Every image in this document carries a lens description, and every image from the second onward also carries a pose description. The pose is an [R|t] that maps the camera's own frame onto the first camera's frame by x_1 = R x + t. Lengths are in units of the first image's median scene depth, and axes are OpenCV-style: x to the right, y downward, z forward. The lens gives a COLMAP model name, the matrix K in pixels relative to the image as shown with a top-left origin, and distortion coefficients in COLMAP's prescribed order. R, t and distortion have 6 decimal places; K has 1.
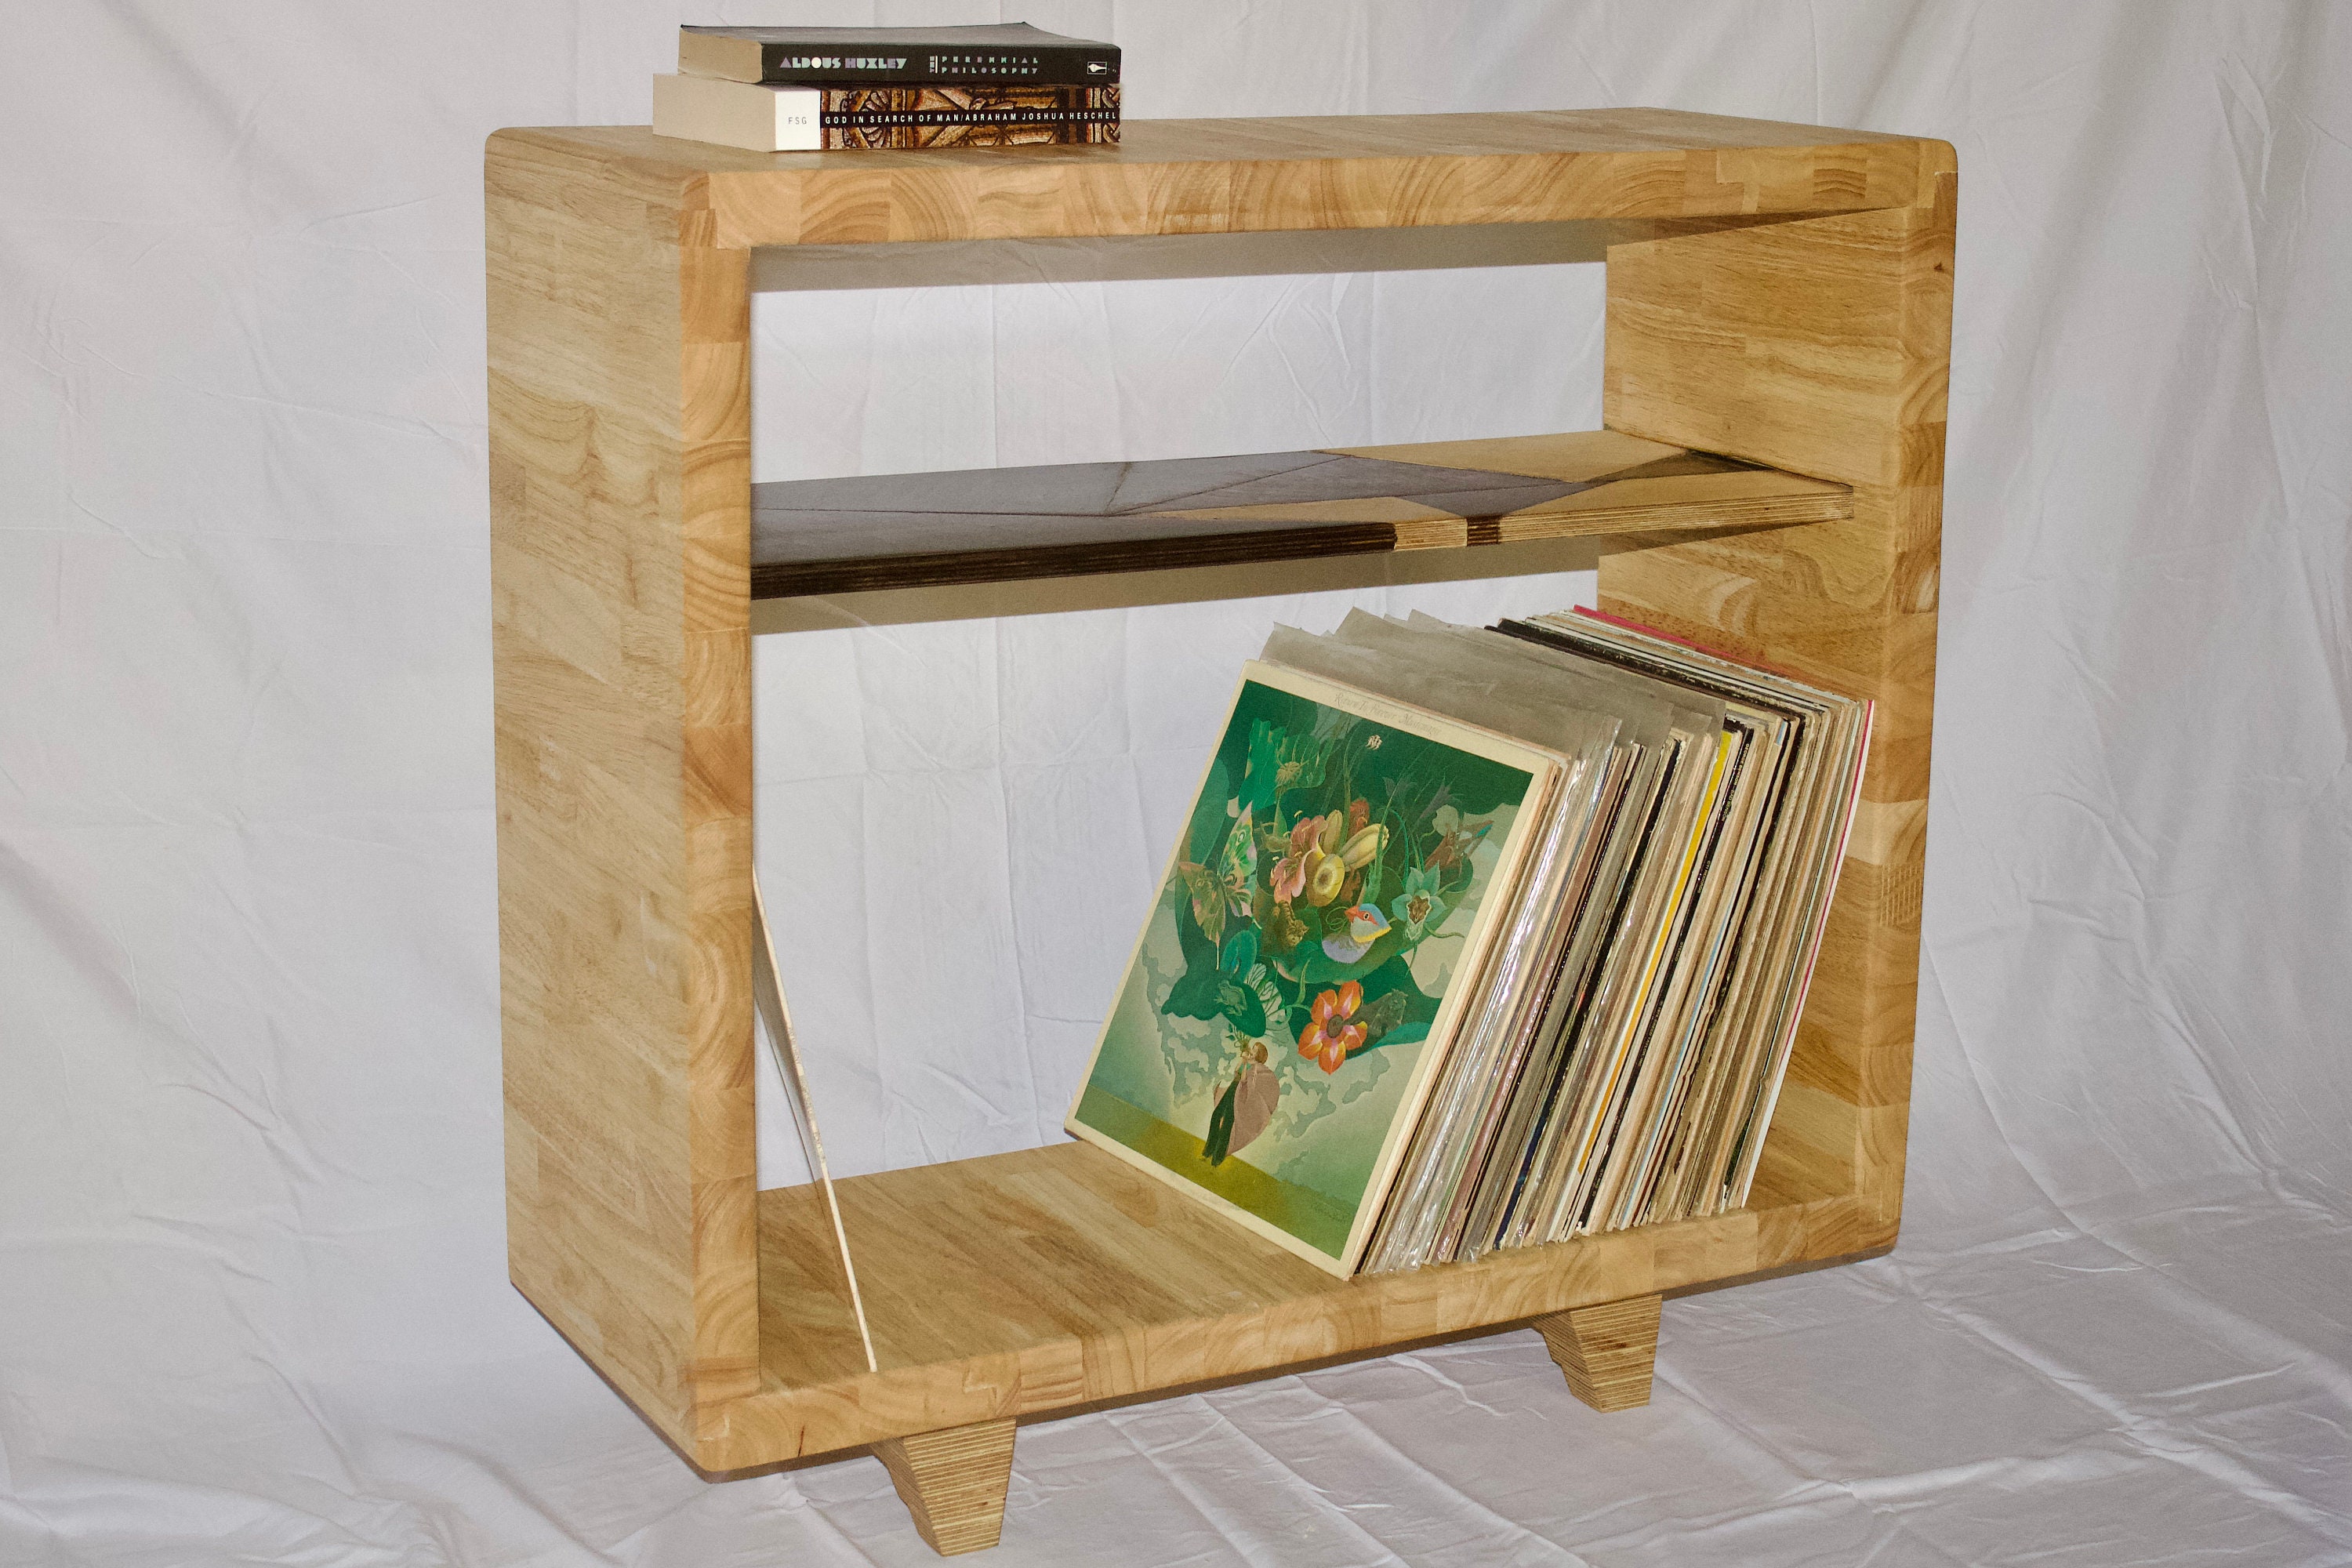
lens RADIAL K [[3680.5, 0, 1178.9], [0, 3680.5, 766.5], [0, 0, 1]] dist [0.002254, 0.000000]
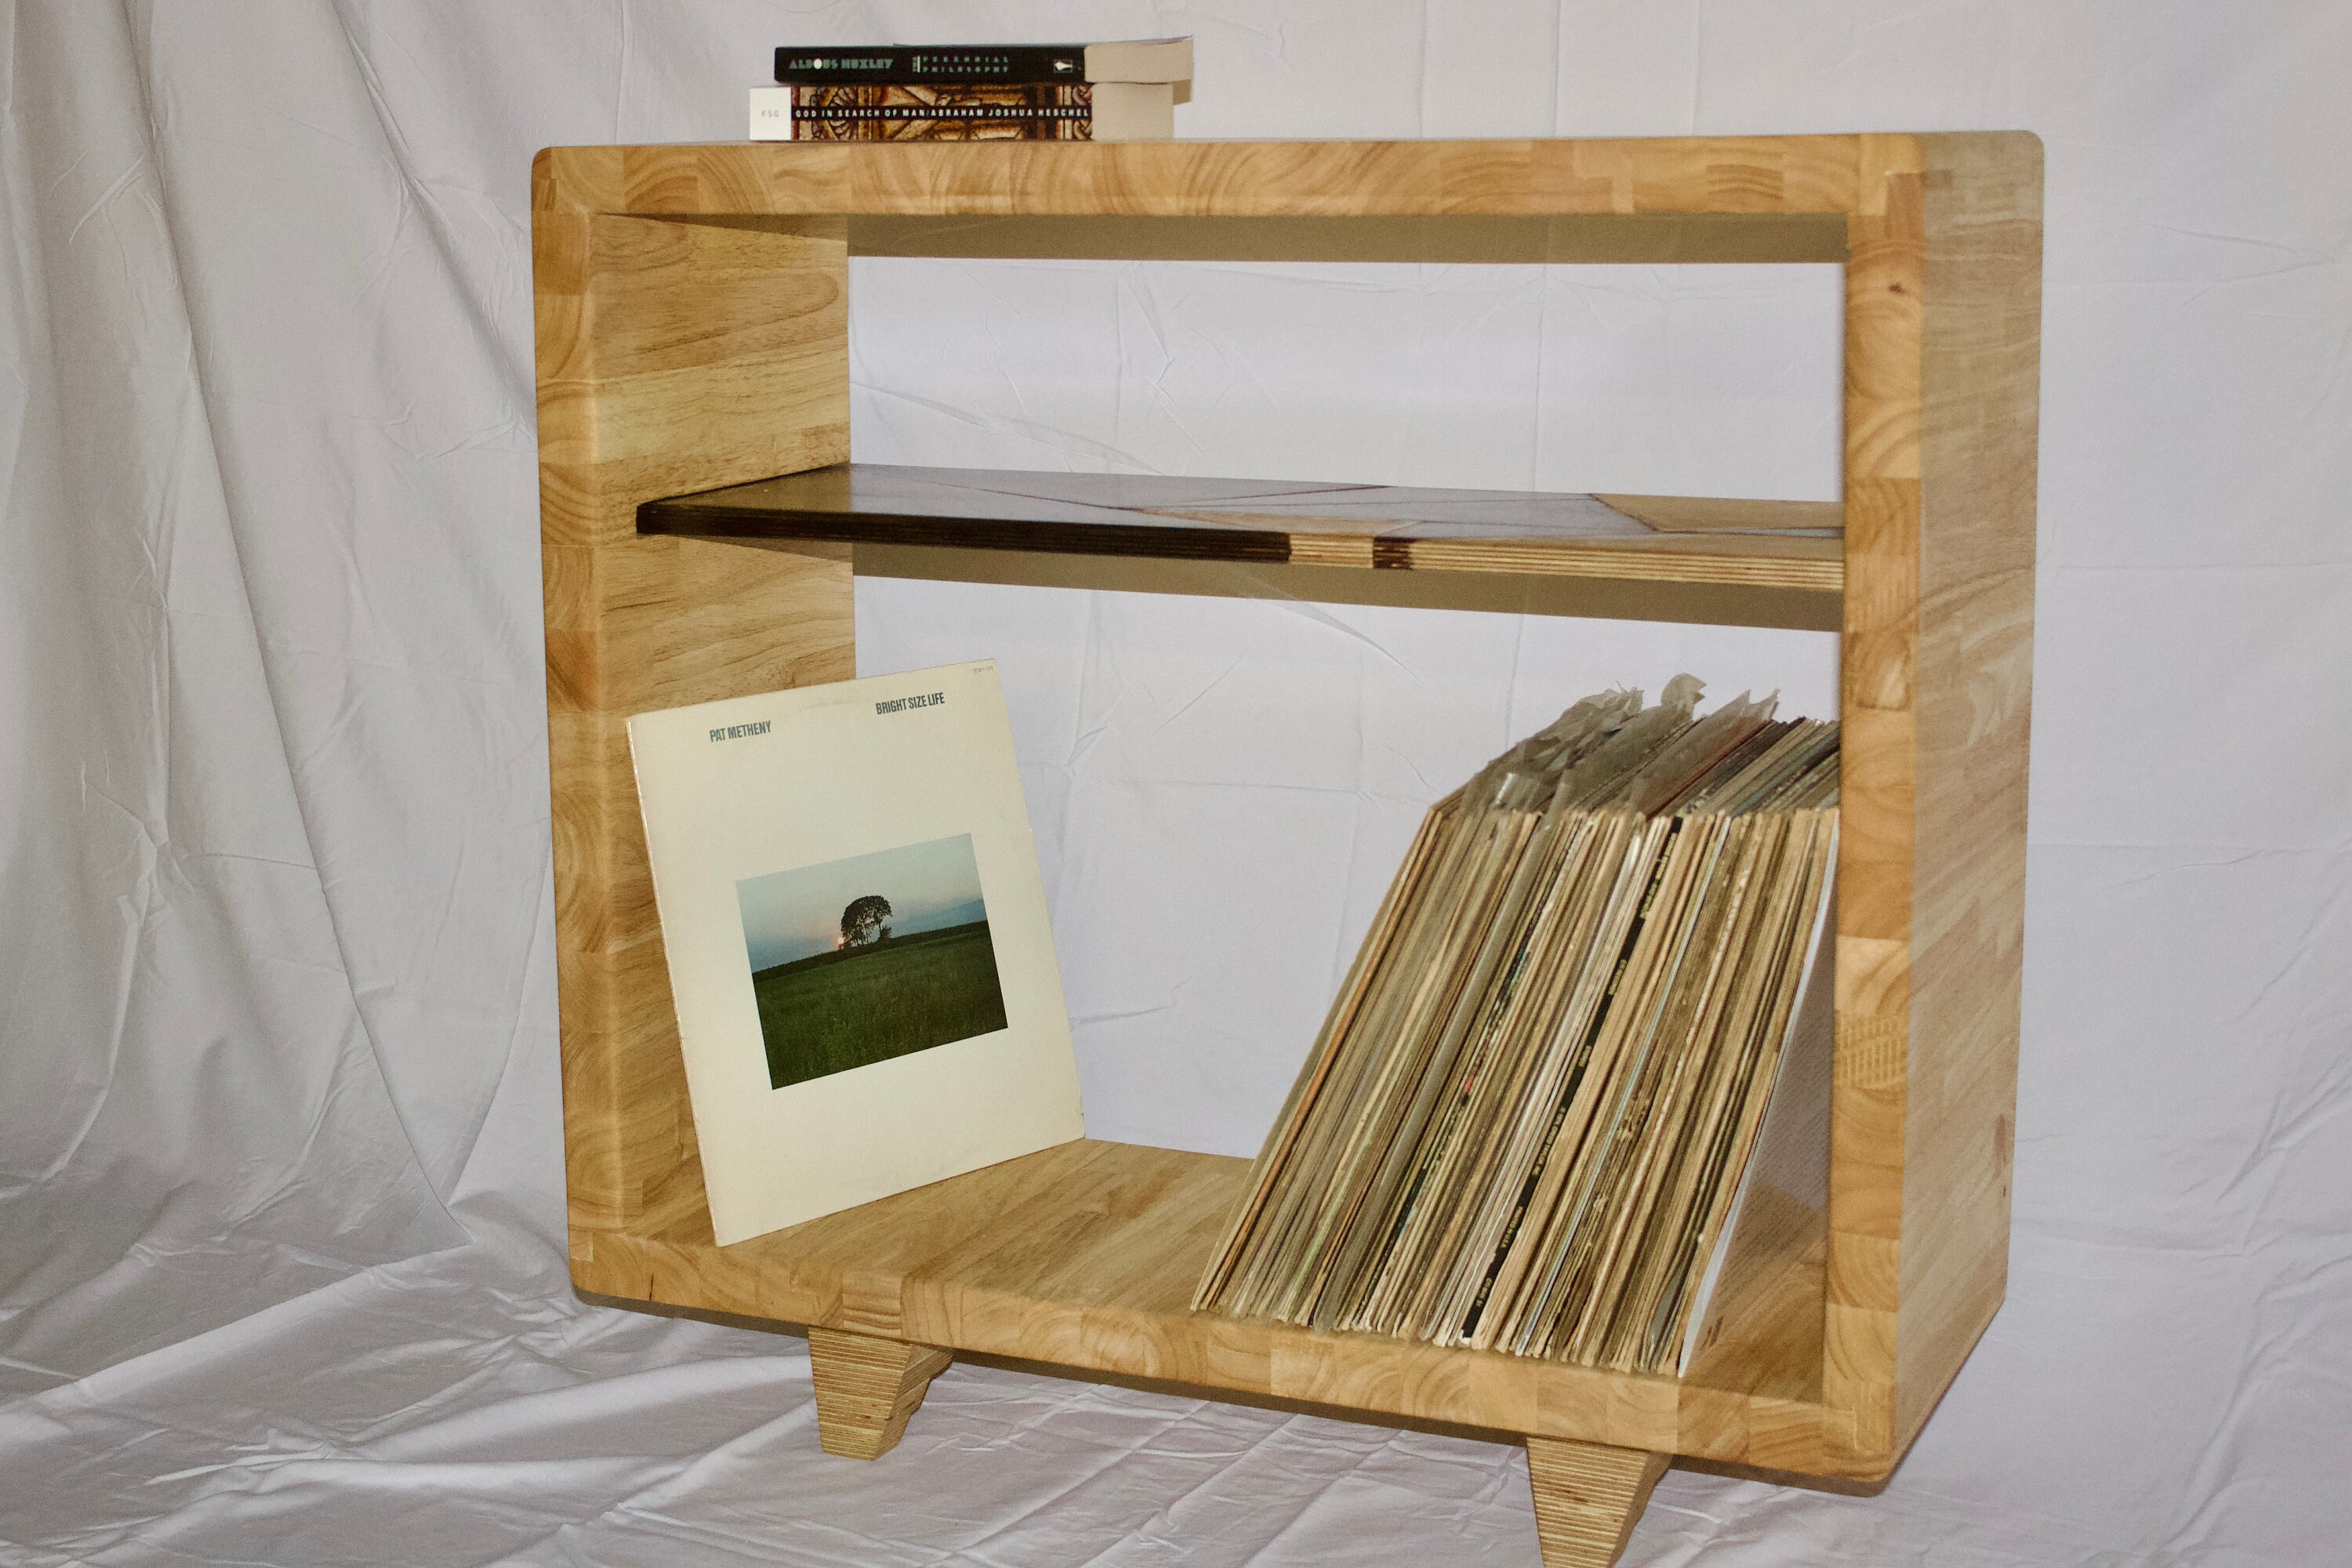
lens RADIAL K [[3450.9, 0, 1179.3], [0, 3450.9, 800.9], [0, 0, 1]] dist [-0.008549, 0.000000]
pose [[0.619866, 0.129475, -0.773953, 0.762136], [-0.164186, 0.985863, 0.033428, -0.023447], [0.767339, 0.106351, 0.632361, 0.426332]]
